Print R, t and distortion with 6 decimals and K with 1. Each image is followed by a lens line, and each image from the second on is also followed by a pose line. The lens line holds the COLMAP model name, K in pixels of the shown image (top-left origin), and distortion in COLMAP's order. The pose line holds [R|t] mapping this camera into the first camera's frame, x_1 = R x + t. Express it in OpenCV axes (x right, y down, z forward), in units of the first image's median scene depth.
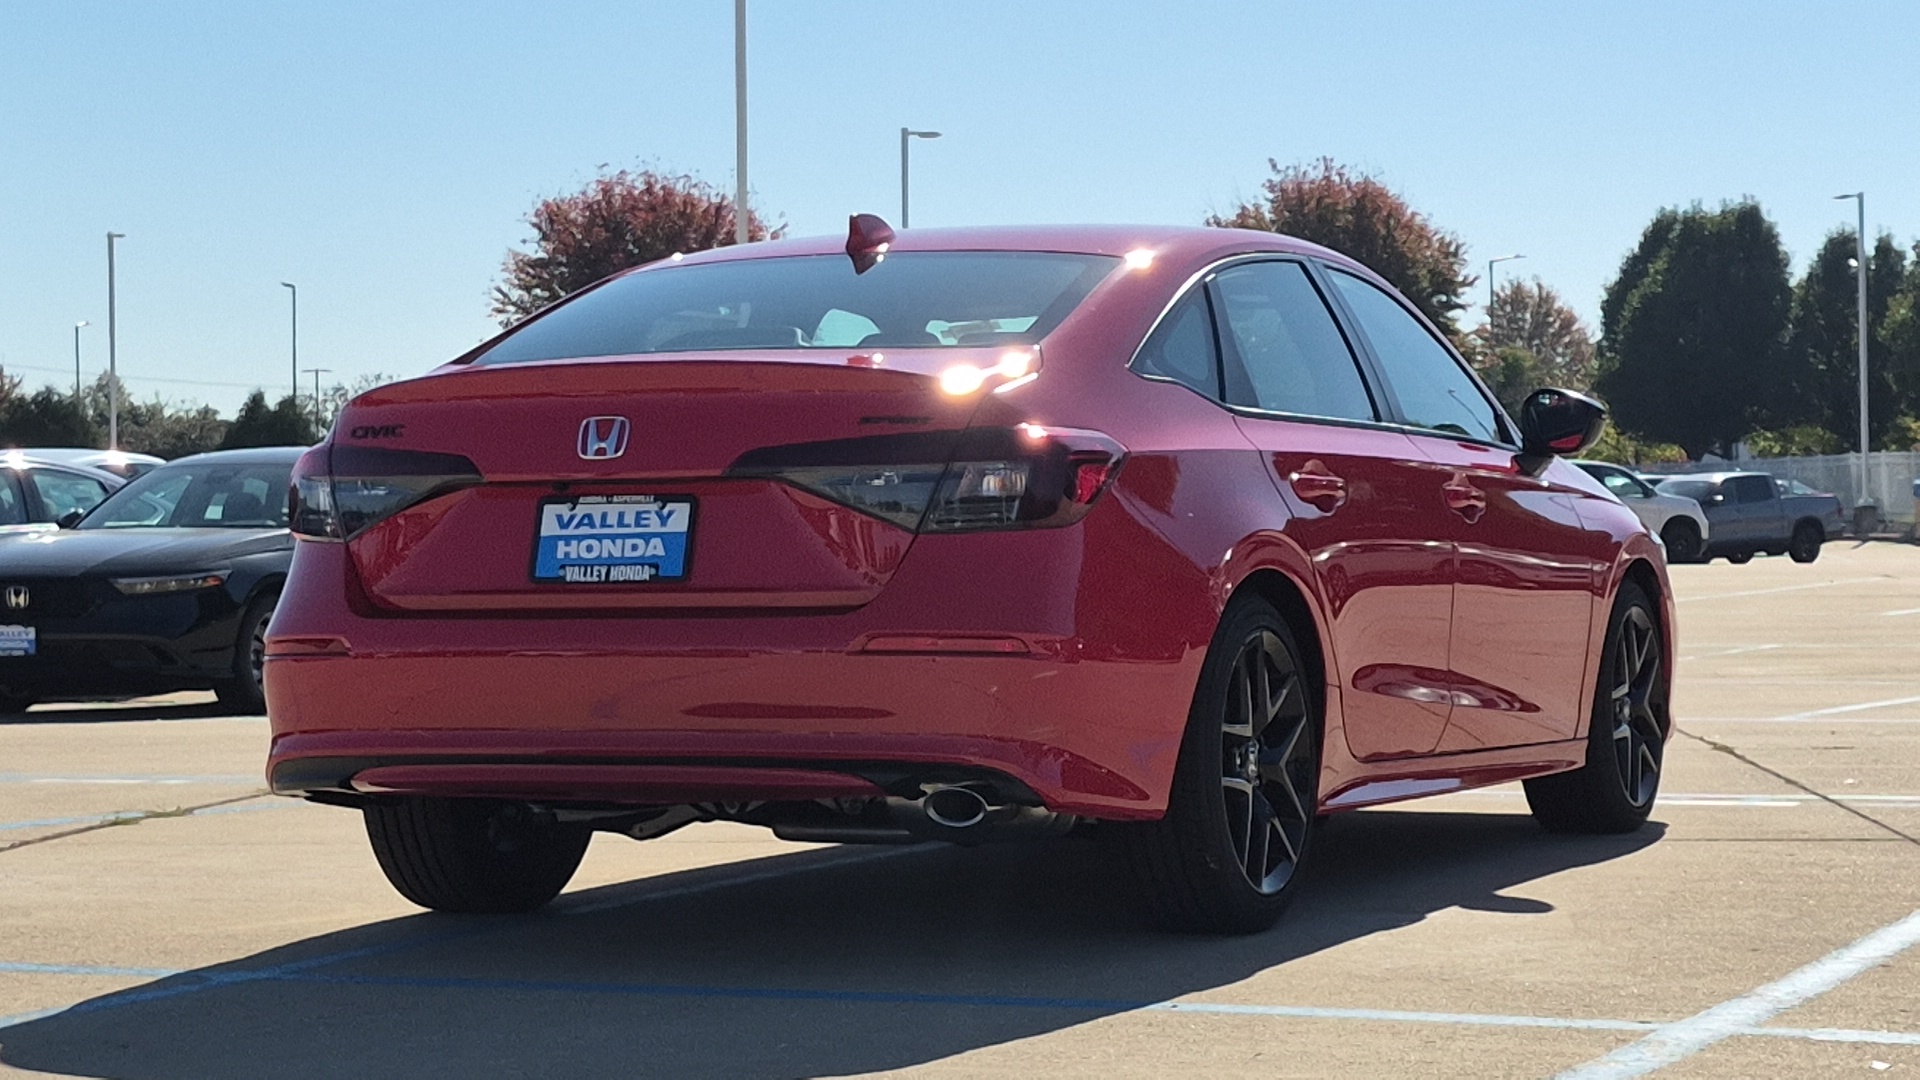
lens RADIAL K [[4038.4, 0, 976.9], [0, 4038.4, 532.1], [0, 0, 1]] dist [0.153375, 0.000000]
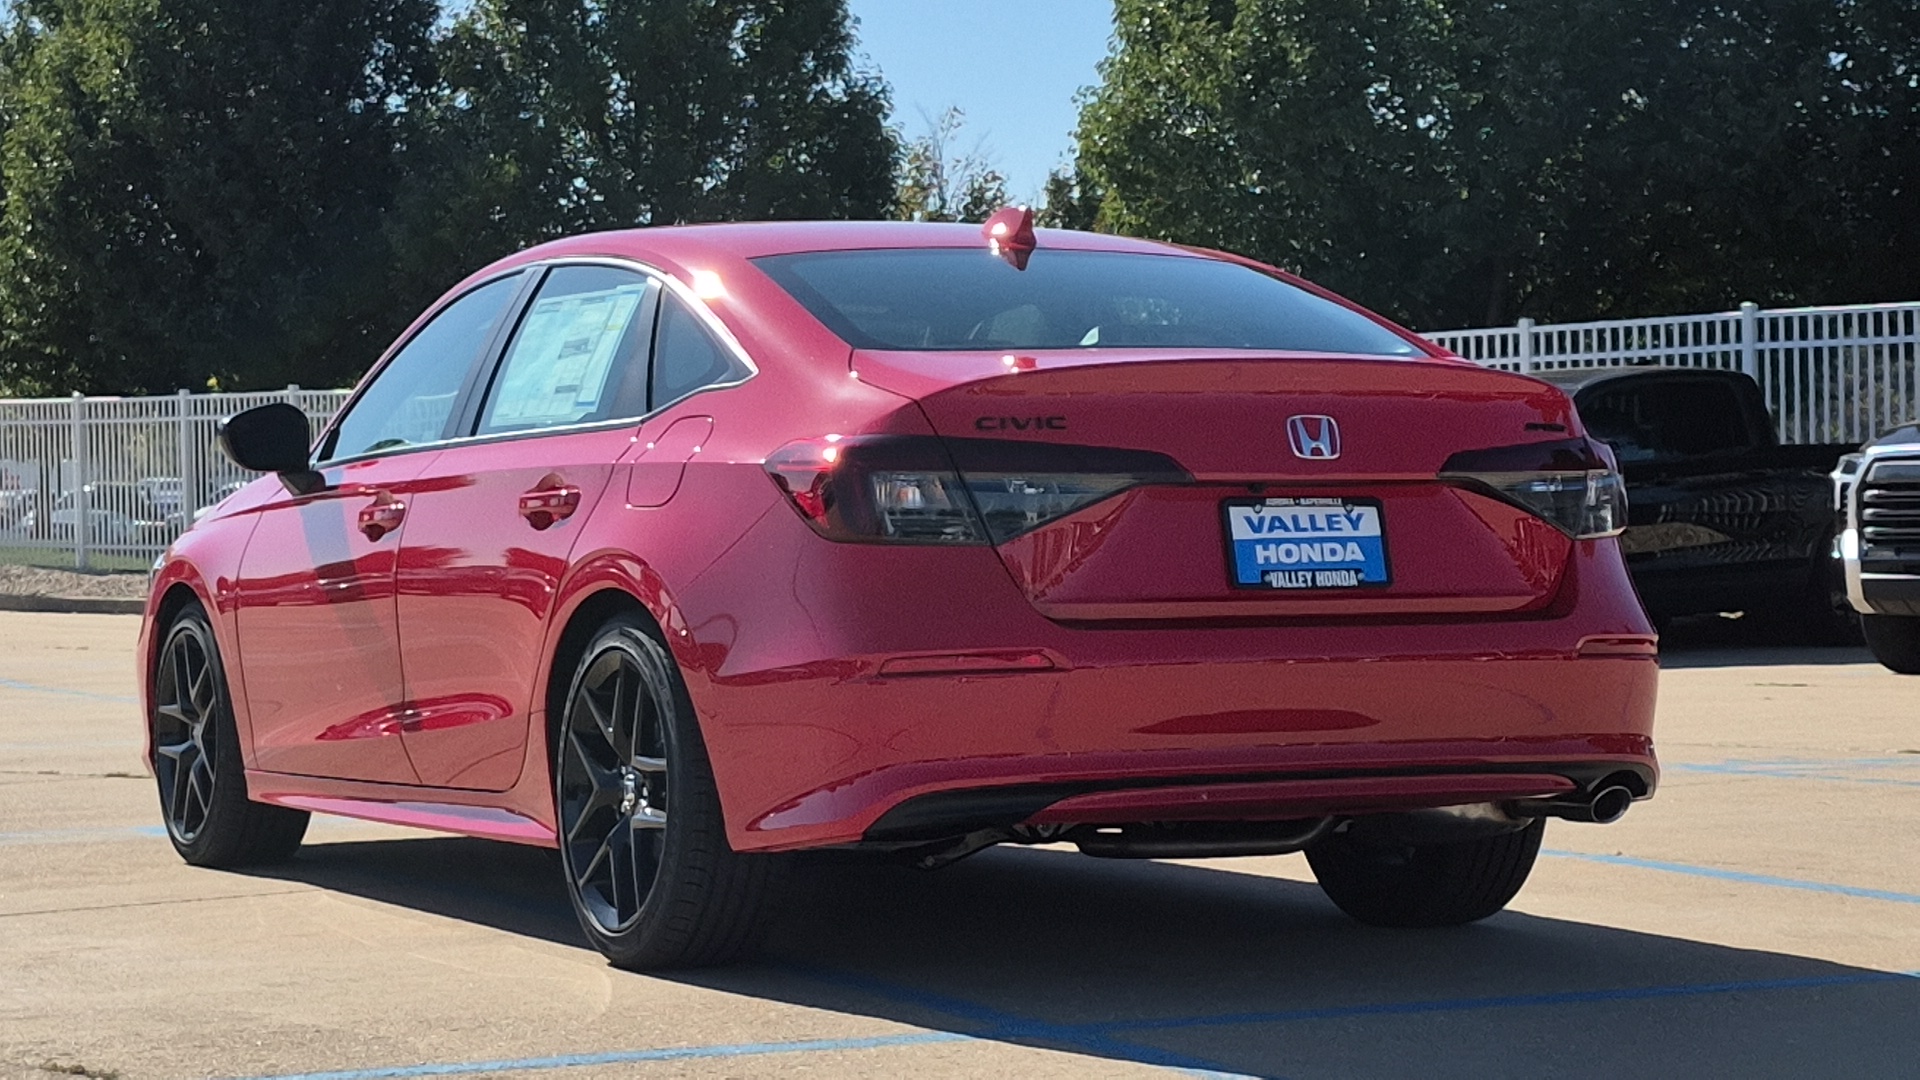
lens RADIAL K [[4038.4, 0, 957.4], [0, 4038.4, 539.6], [0, 0, 1]] dist [0.153375, 0.000000]
pose [[0.644218, 0.006834, 0.764812, -0.869655], [-0.001542, 0.999970, -0.007636, 0.008257], [-0.764841, 0.003740, 0.644209, 0.446782]]
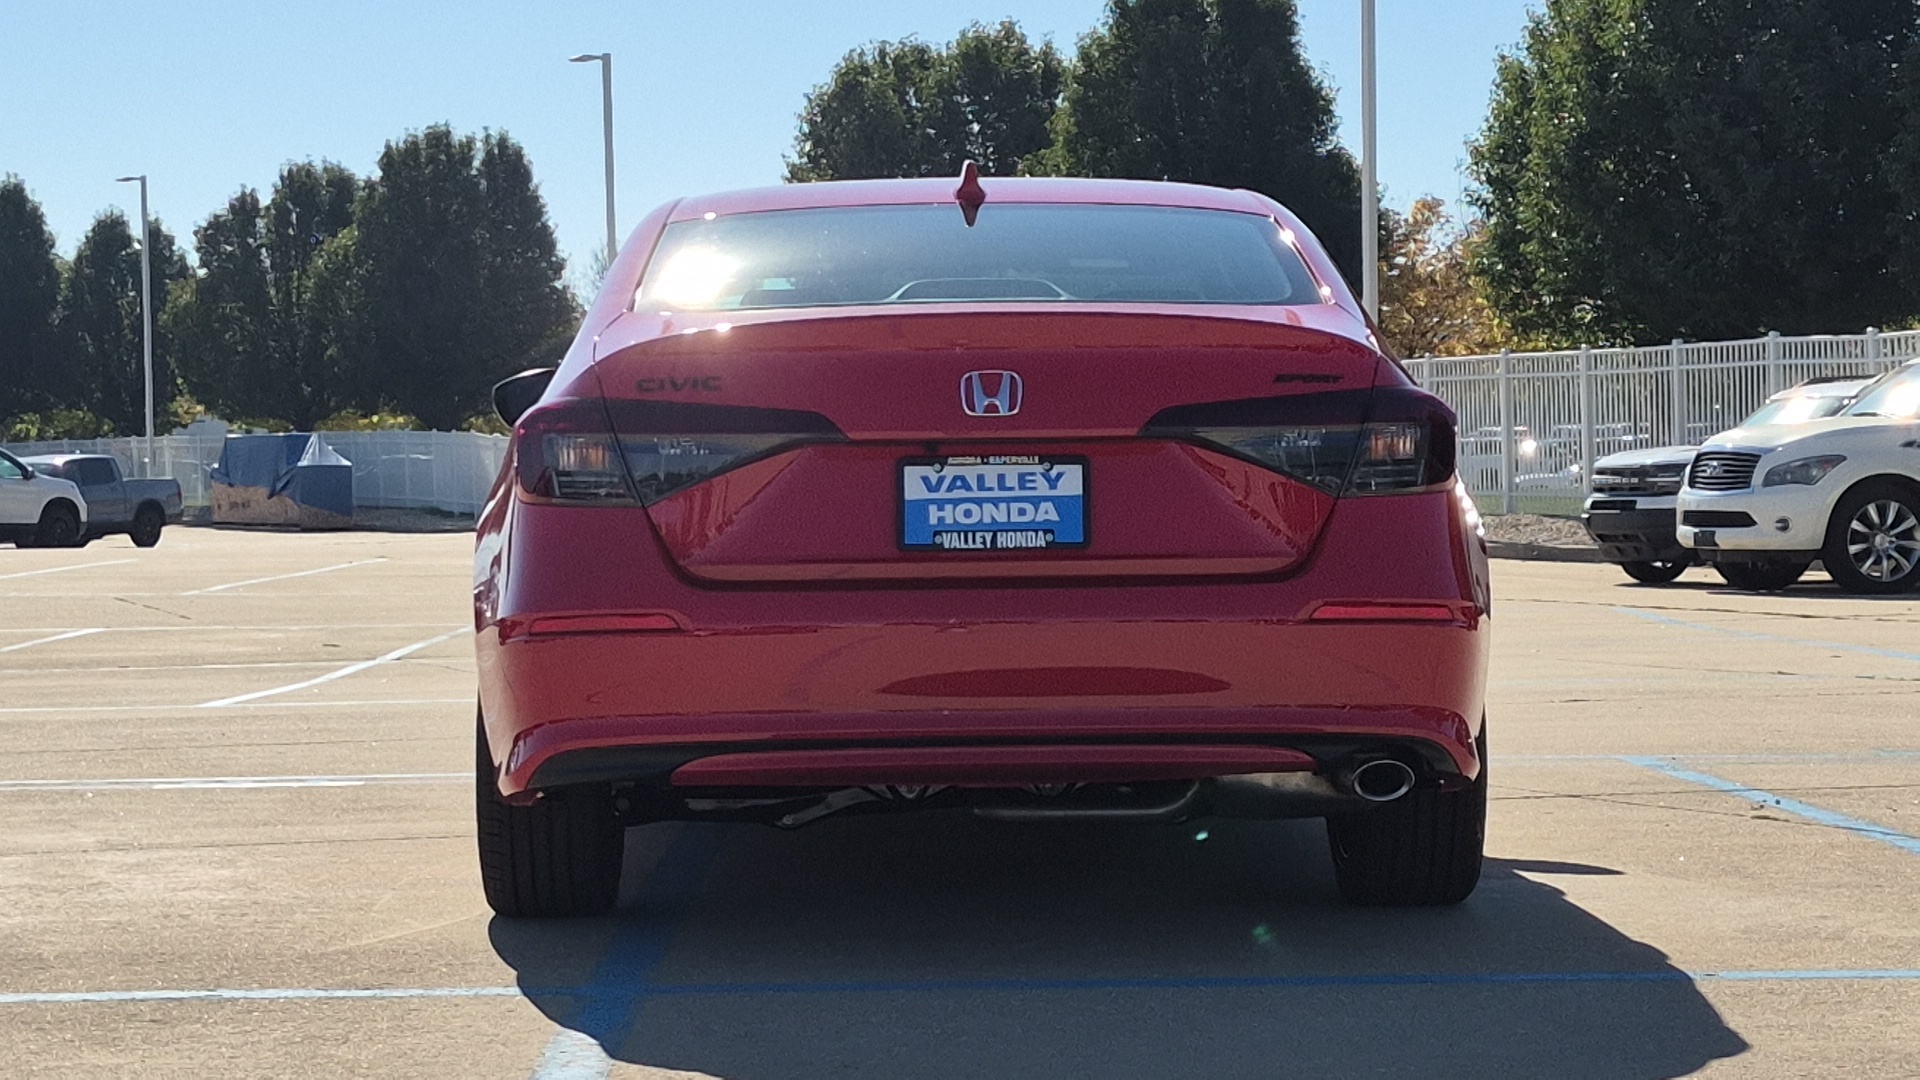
lens RADIAL K [[4038.4, 0, 975.9], [0, 4038.4, 545.5], [0, 0, 1]] dist [0.153375, 0.000000]
pose [[0.904784, -0.003406, 0.425858, -0.486503], [0.000382, 0.999974, 0.007185, 0.004798], [-0.425871, -0.006338, 0.904761, 0.162488]]
